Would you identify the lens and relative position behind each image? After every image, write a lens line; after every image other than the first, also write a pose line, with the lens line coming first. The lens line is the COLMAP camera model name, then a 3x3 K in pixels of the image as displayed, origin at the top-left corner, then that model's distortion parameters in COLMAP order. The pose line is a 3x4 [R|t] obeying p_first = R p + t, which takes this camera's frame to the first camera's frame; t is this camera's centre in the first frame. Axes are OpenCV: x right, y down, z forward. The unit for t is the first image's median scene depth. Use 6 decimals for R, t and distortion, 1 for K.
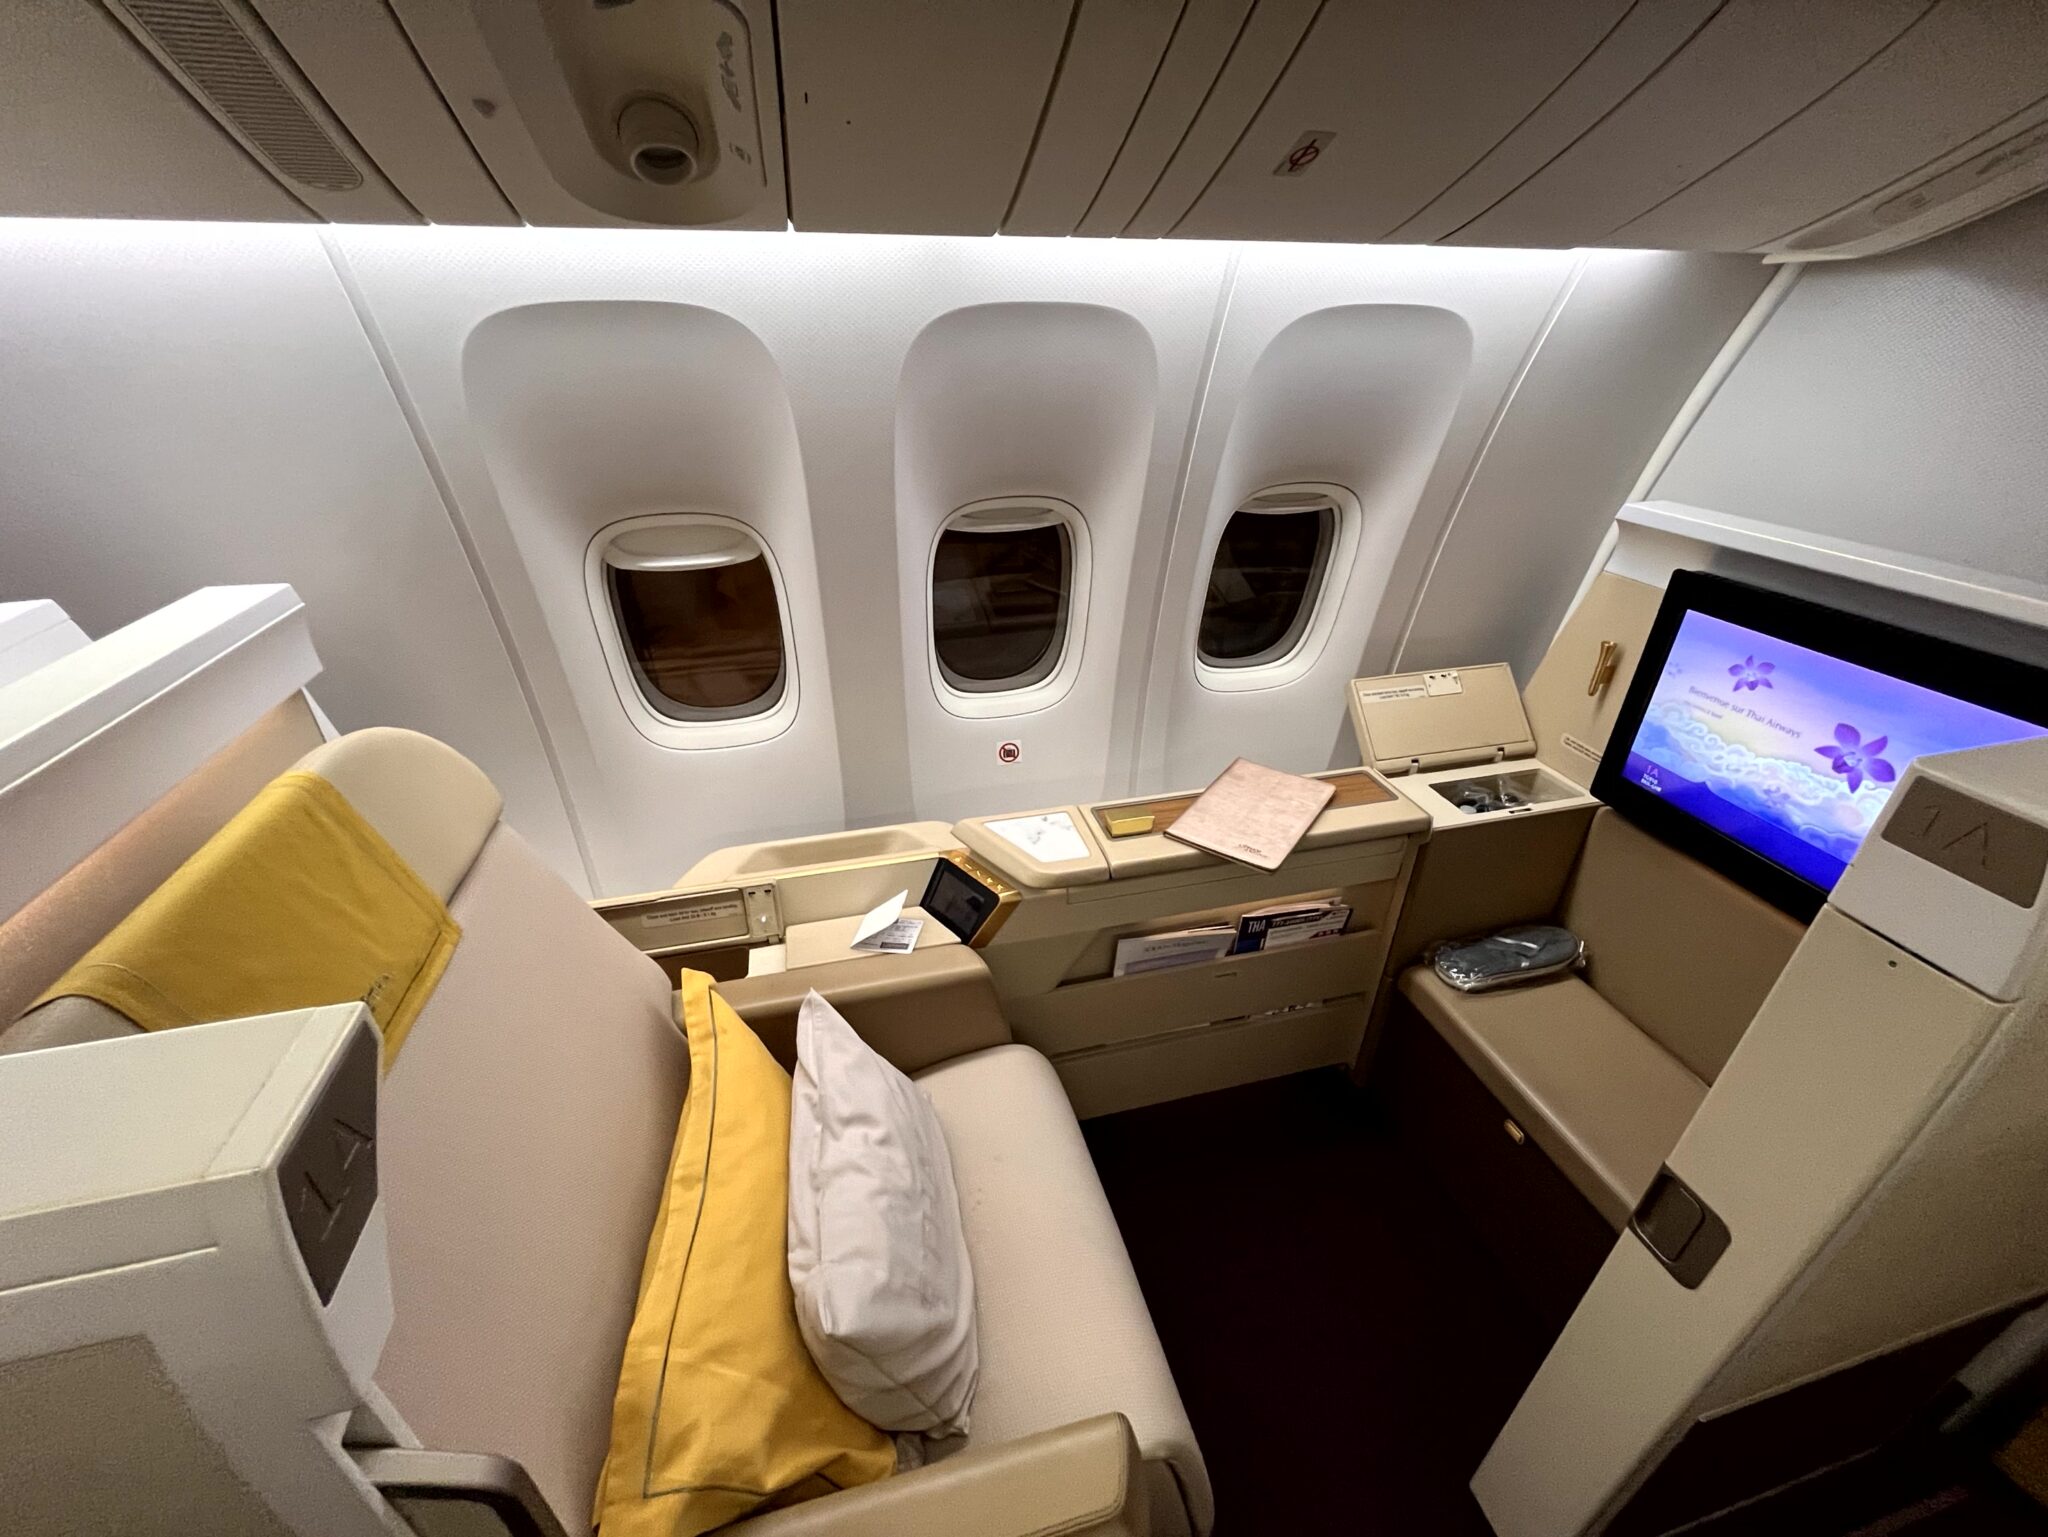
lens RADIAL K [[822.5, 0, 1021.0], [0, 822.5, 766.0], [0, 0, 1]] dist [-0.001498, -0.000355]
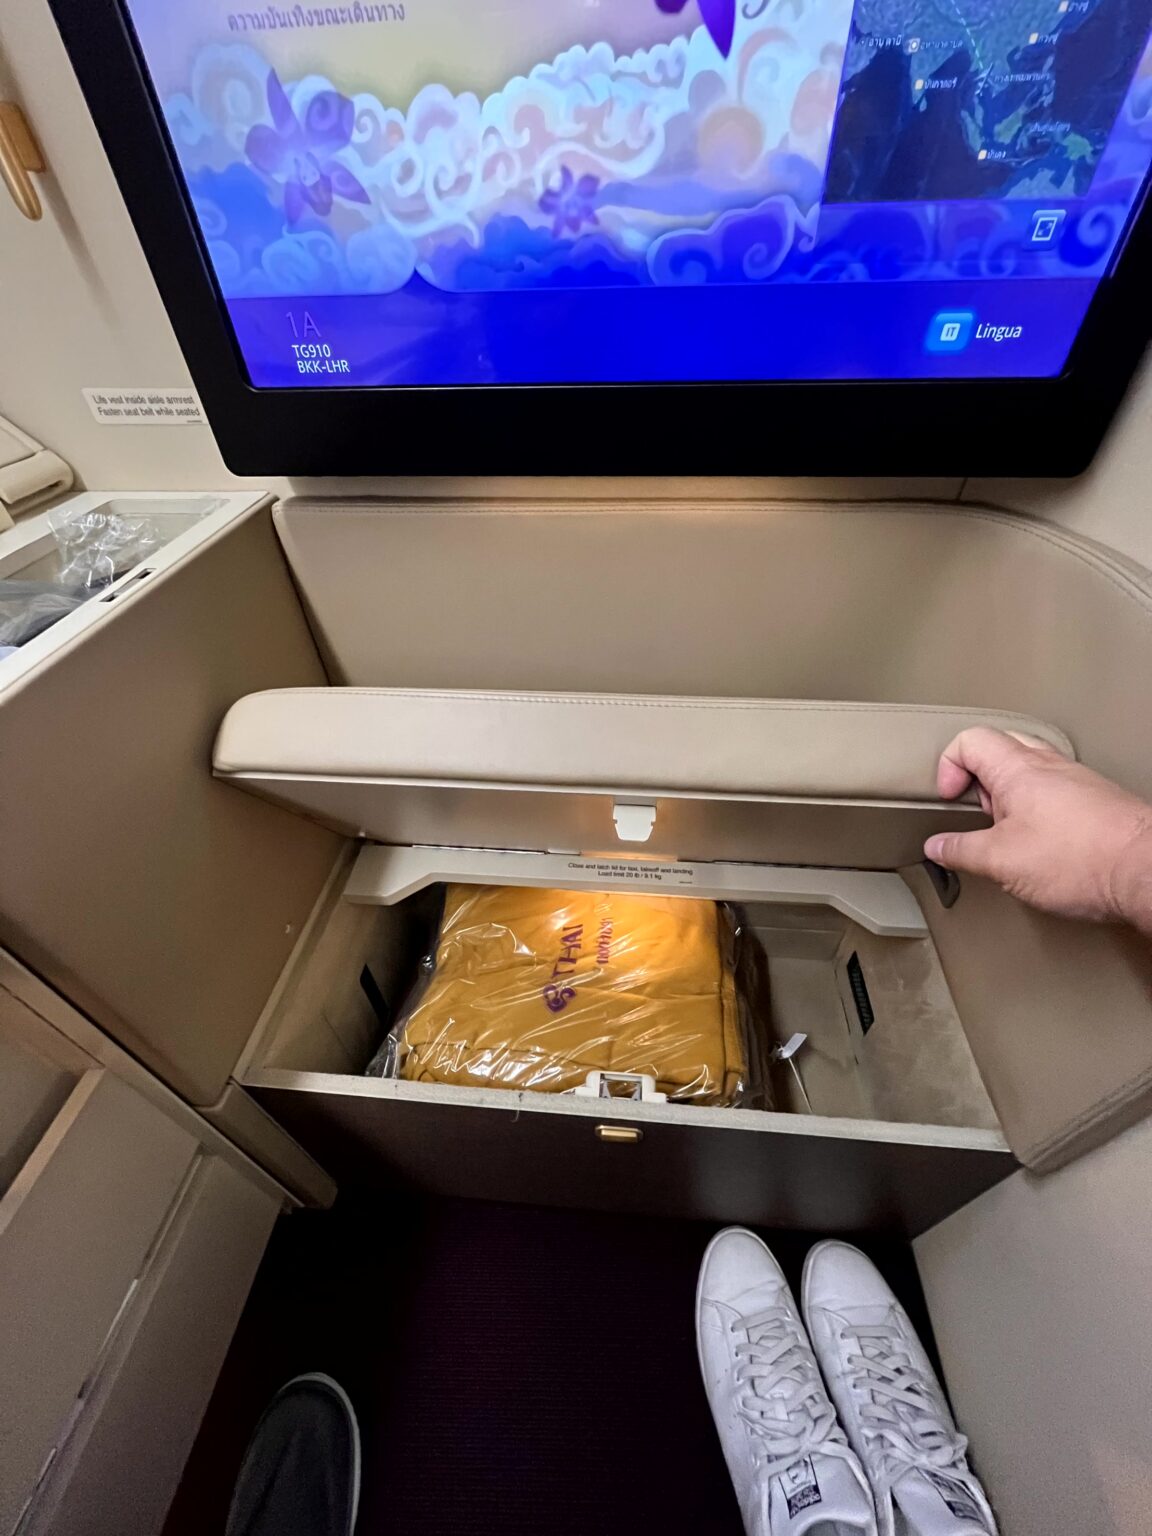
lens RADIAL K [[616.9, 0, 573.2], [0, 616.9, 764.3], [0, 0, 1]] dist [-0.001498, -0.000355]
pose [[0.332111, -0.637222, 0.695450, 0.468965], [0.483146, 0.748156, 0.454789, 0.090821], [-0.810106, 0.184964, 0.556342, 0.763562]]
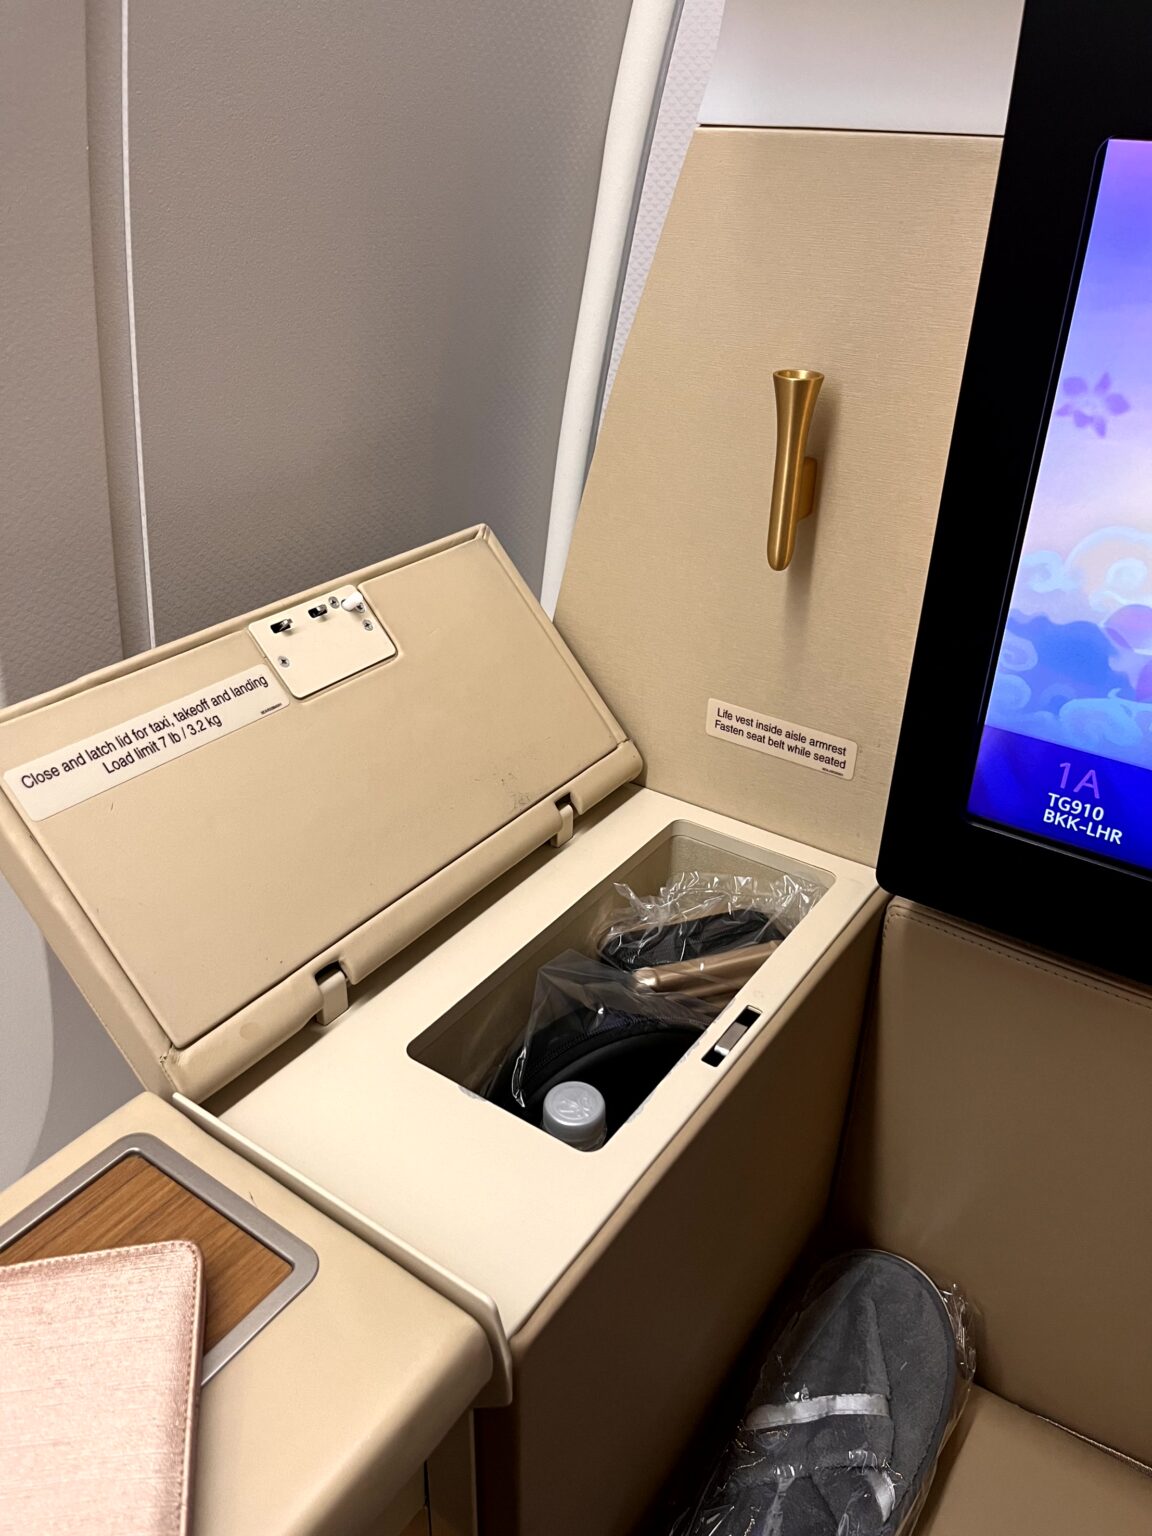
lens RADIAL K [[1155.4, 0, 582.3], [0, 1155.4, 767.0], [0, 0, 1]] dist [-0.009930, -0.014623]
pose [[0.745564, -0.312847, 0.588439, 0.406292], [0.304514, 0.945324, 0.116762, -0.095212], [-0.592795, 0.092135, 0.800066, 0.776972]]
